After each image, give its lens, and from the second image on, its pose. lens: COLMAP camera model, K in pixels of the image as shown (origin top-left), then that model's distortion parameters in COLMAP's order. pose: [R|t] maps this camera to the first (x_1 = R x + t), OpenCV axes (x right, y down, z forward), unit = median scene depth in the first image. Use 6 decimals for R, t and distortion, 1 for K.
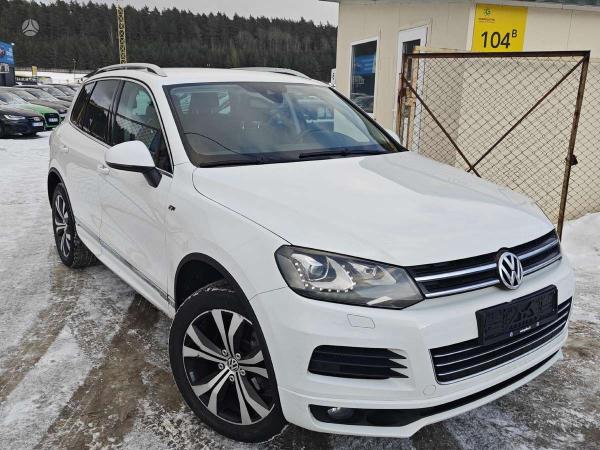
lens RADIAL K [[544.8, 0, 314.3], [0, 544.8, 226.3], [0, 0, 1]] dist [0.053683, -0.009077]
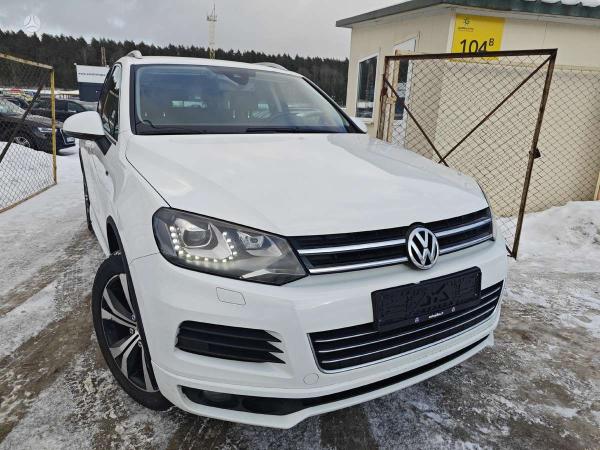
lens RADIAL K [[405.6, 0, 308.1], [0, 405.6, 222.3], [0, 0, 1]] dist [0.047554, -0.027651]
pose [[0.993884, 0.043055, -0.101694, 0.209120], [-0.041187, 0.998943, 0.020399, 0.028972], [0.102465, -0.016086, 0.994607, 0.285255]]
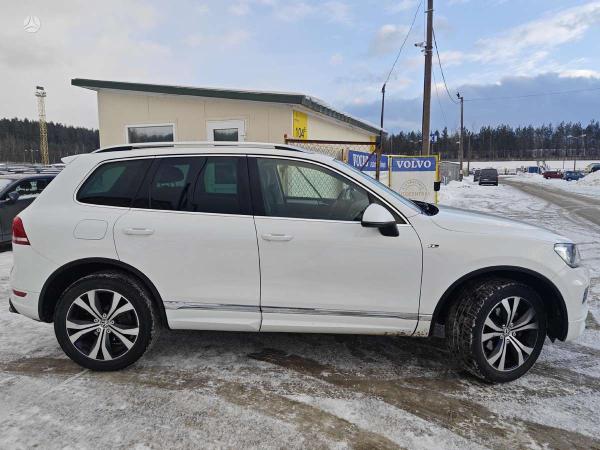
lens RADIAL K [[405.6, 0, 308.1], [0, 405.6, 222.3], [0, 0, 1]] dist [0.047554, -0.027651]
pose [[0.619282, -0.122978, 0.775478, -1.323798], [0.201147, 0.979547, -0.005292, -0.160077], [-0.758966, 0.159263, 0.631353, 0.611277]]
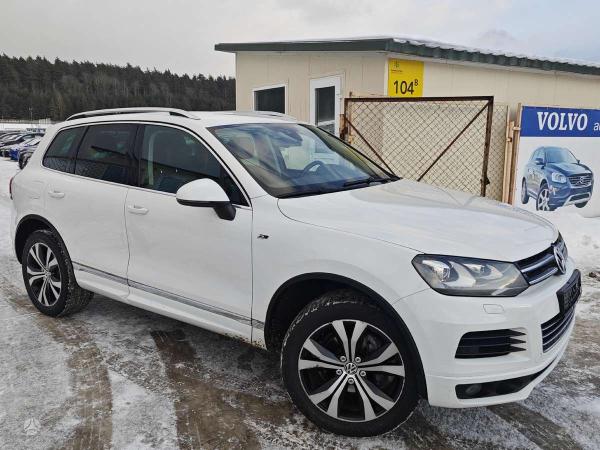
lens RADIAL K [[511.1, 0, 311.4], [0, 511.1, 224.6], [0, 0, 1]] dist [0.052686, -0.004768]
pose [[0.952211, -0.074800, 0.296139, -0.495883], [0.093665, 0.994347, -0.050015, 0.002972], [-0.290724, 0.075362, 0.953834, -0.006366]]
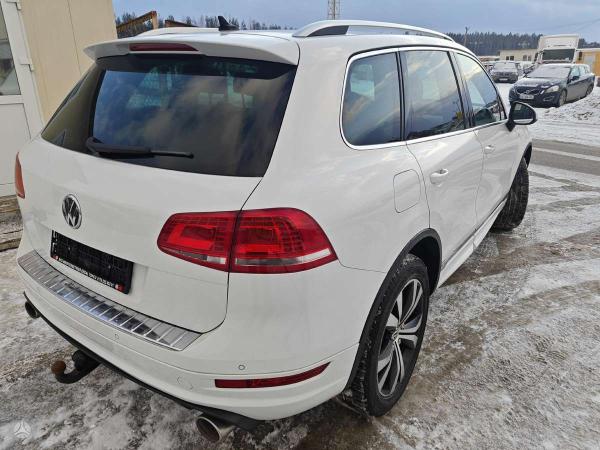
lens RADIAL K [[405.6, 0, 308.1], [0, 405.6, 222.3], [0, 0, 1]] dist [0.047554, -0.027651]
pose [[-0.311301, -0.363410, 0.878080, -1.316196], [0.210714, 0.874596, 0.436671, -0.506633], [-0.926656, 0.320960, -0.195687, 2.031949]]
